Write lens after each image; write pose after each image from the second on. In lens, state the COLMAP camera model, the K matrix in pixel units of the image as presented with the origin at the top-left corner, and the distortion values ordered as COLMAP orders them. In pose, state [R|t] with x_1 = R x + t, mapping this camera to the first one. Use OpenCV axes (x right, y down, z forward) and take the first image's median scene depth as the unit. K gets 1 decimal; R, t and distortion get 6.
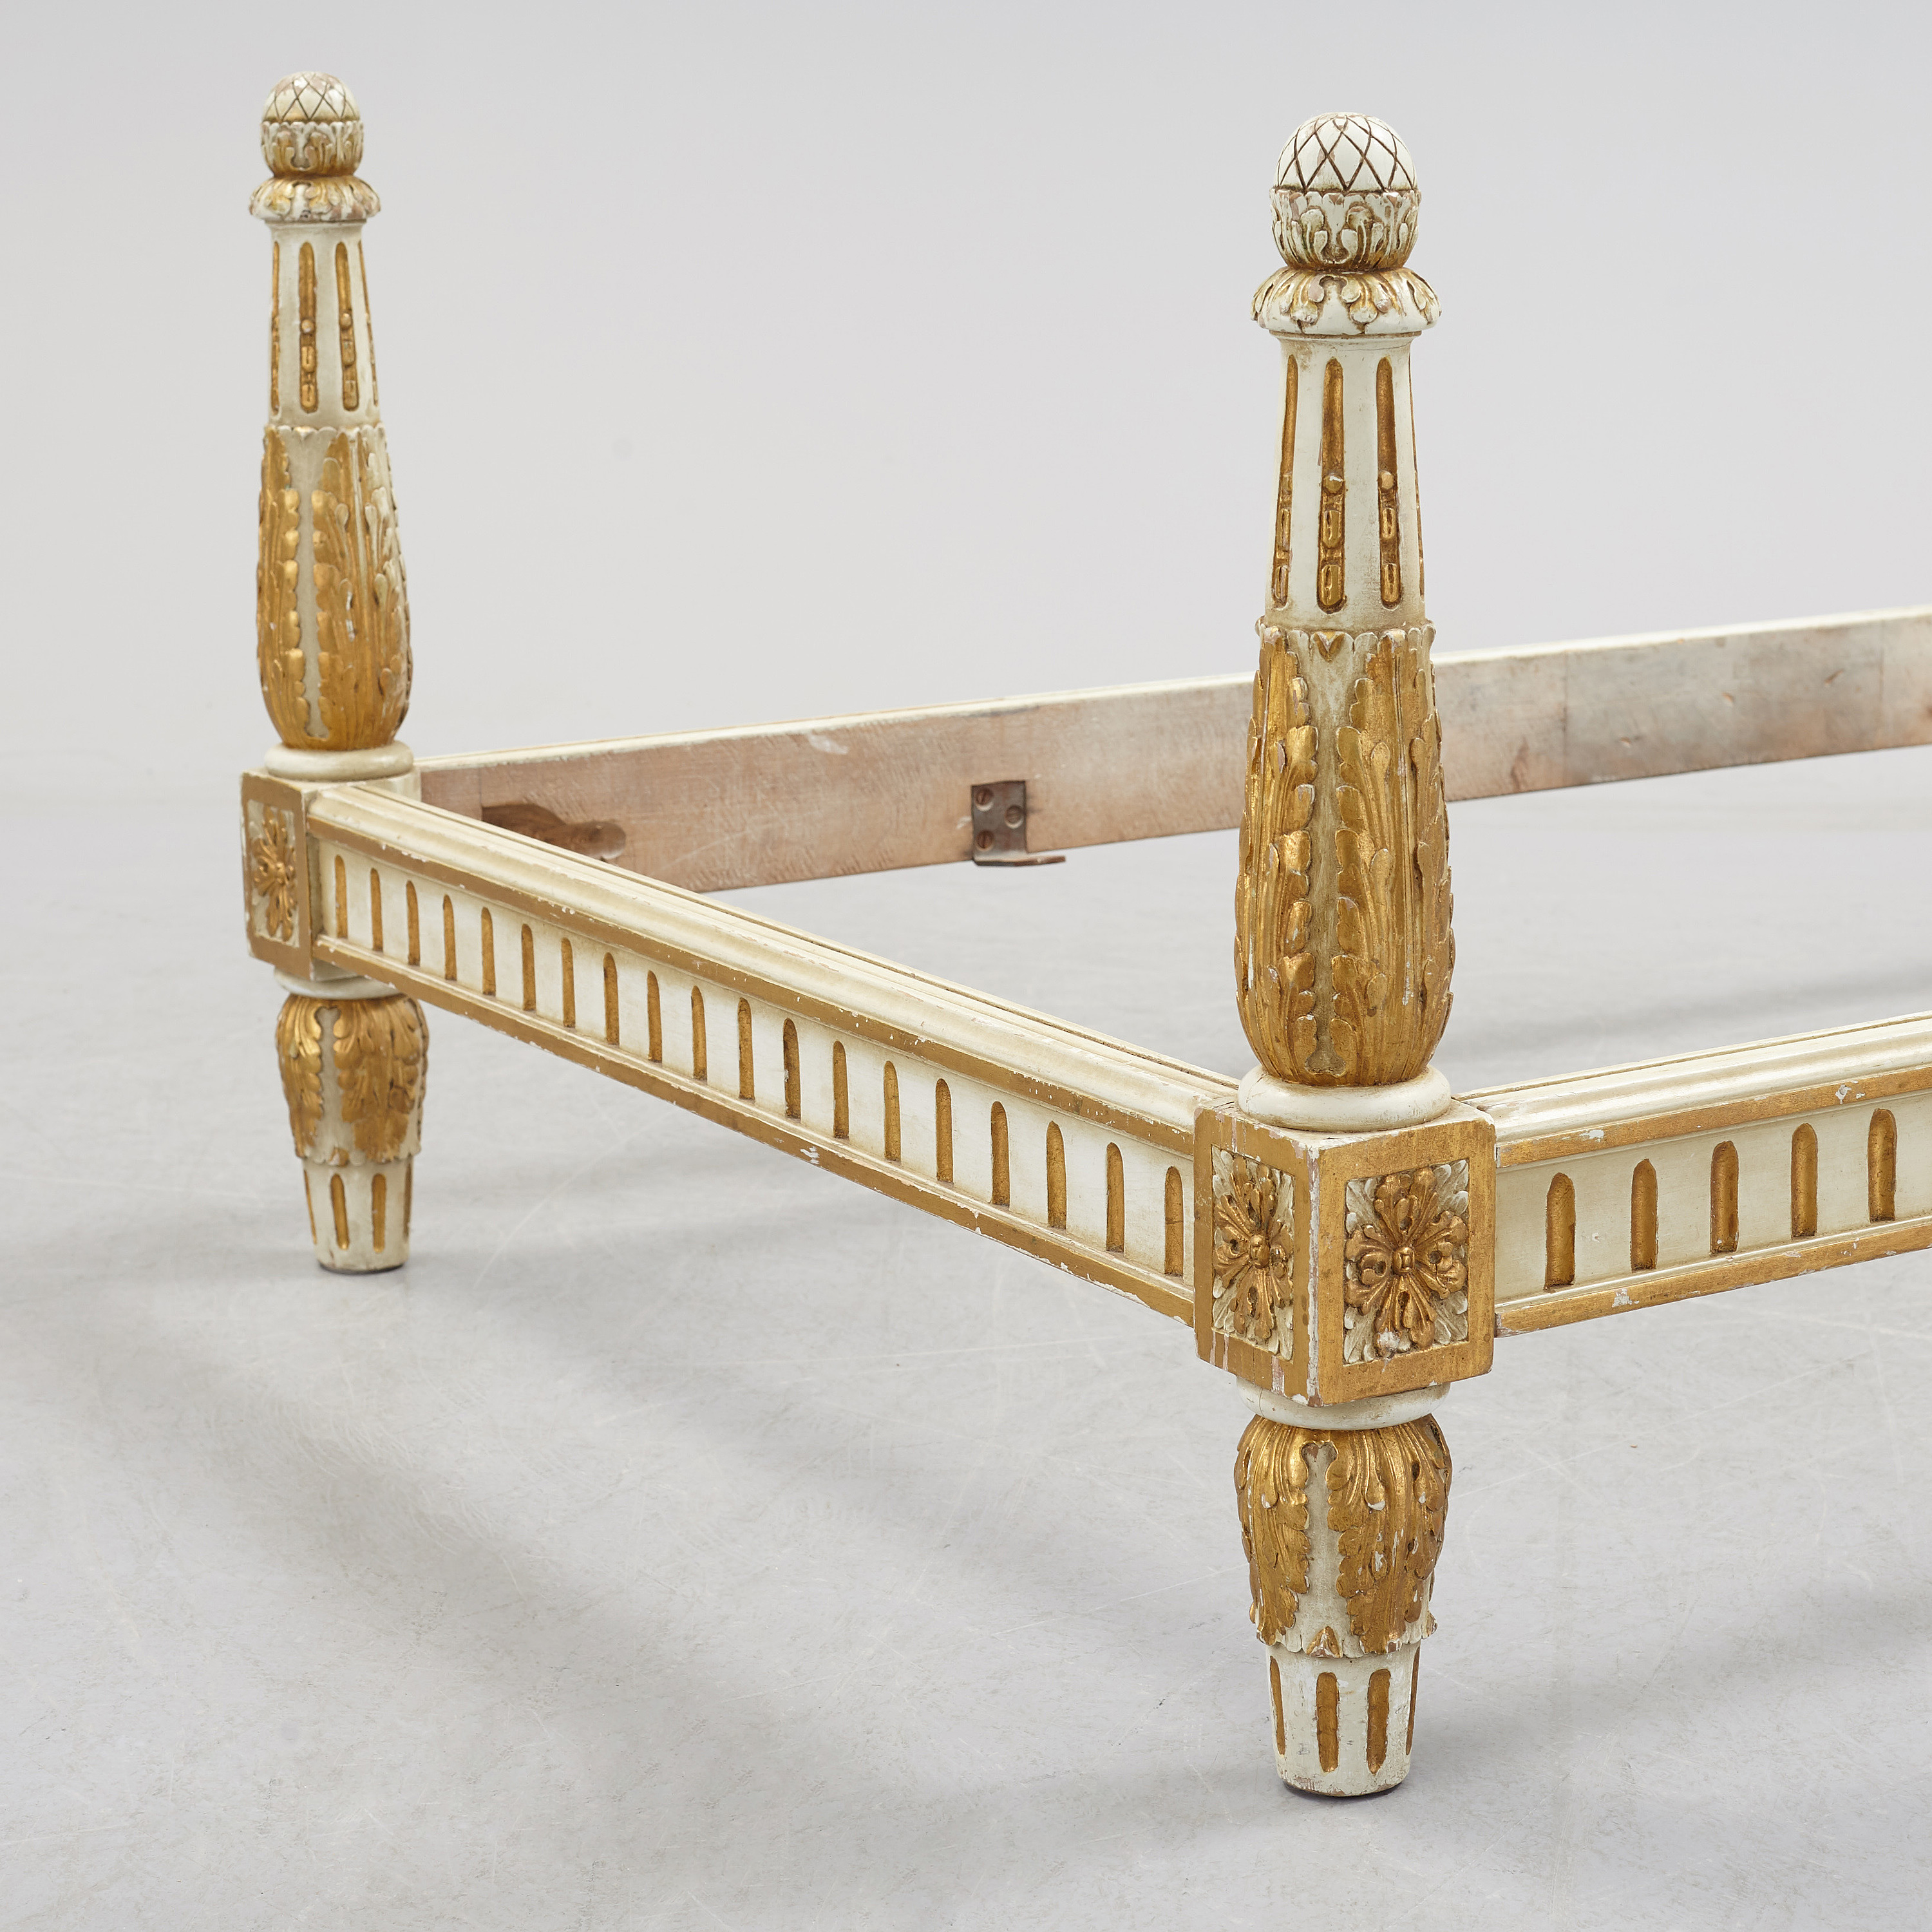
lens RADIAL K [[5232.9, 0, 975.2], [0, 5232.9, 971.4], [0, 0, 1]] dist [-0.091524, 0.000000]
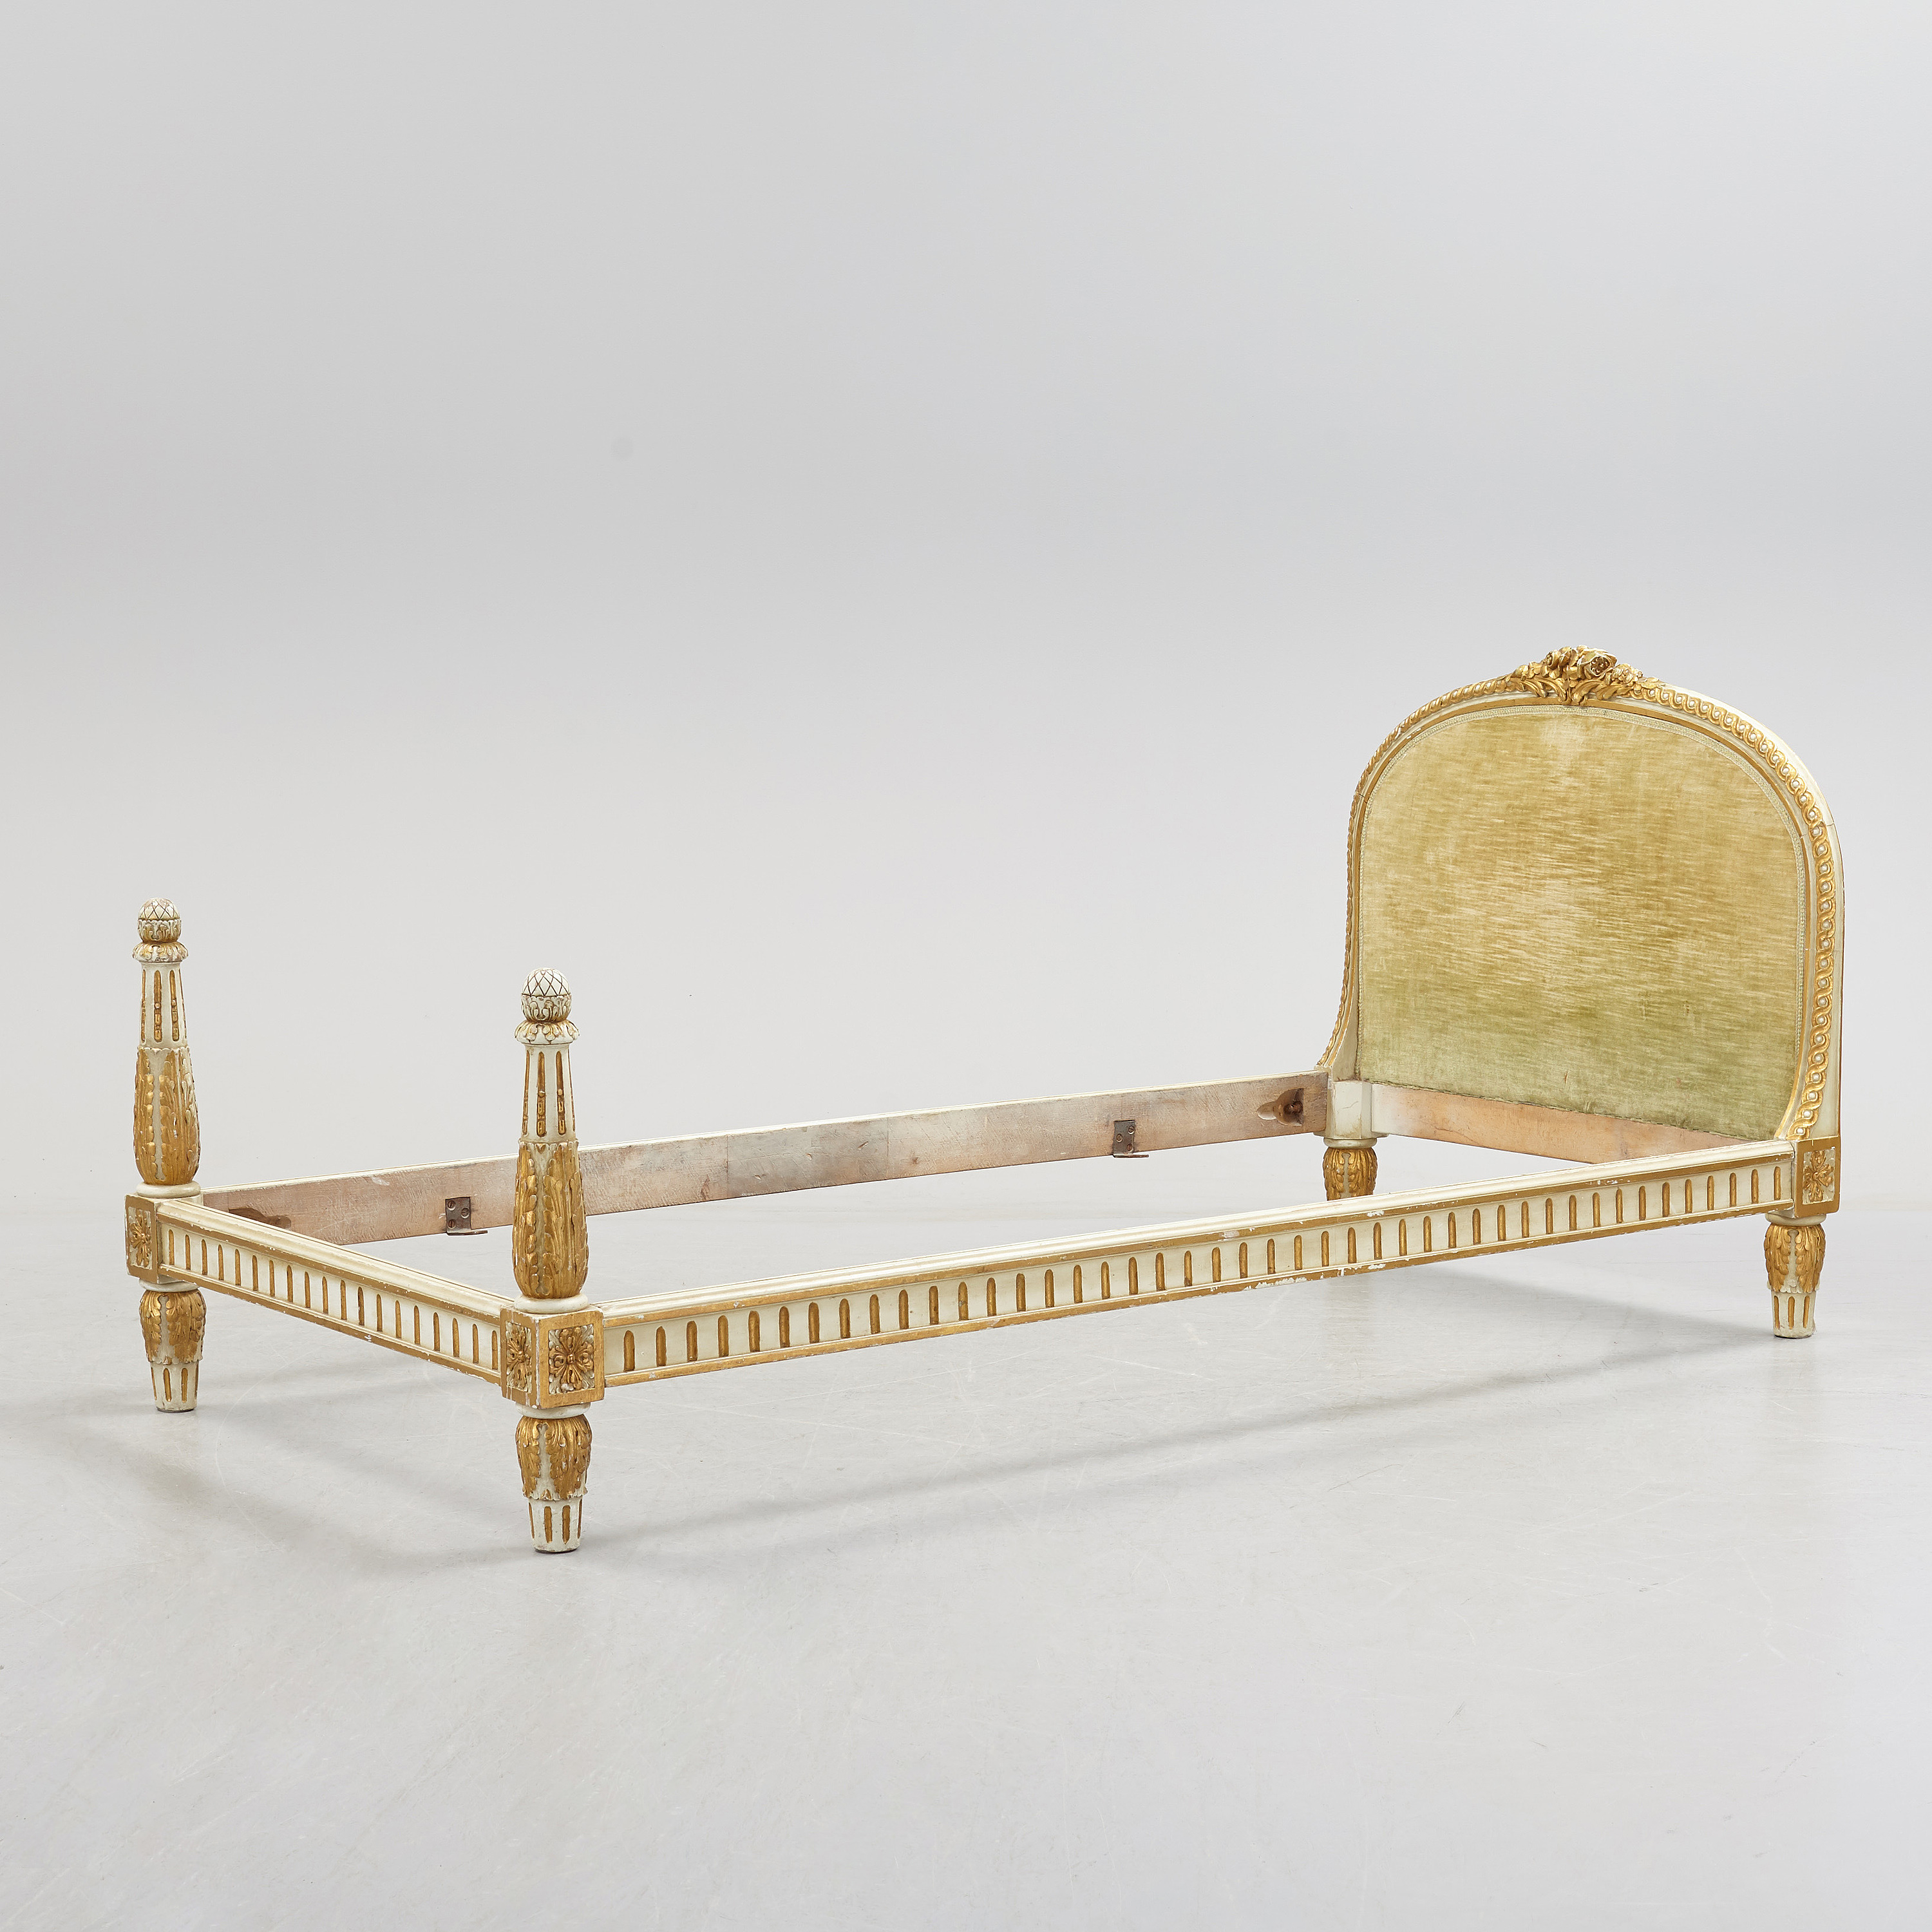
lens RADIAL K [[5232.9, 0, 959.4], [0, 5232.9, 949.8], [0, 0, 1]] dist [-0.091524, 0.000000]
pose [[0.997372, -0.003716, 0.072349, 0.078731], [0.009877, 0.996333, -0.084993, 0.069374], [-0.071767, 0.085485, 0.993751, -1.713055]]
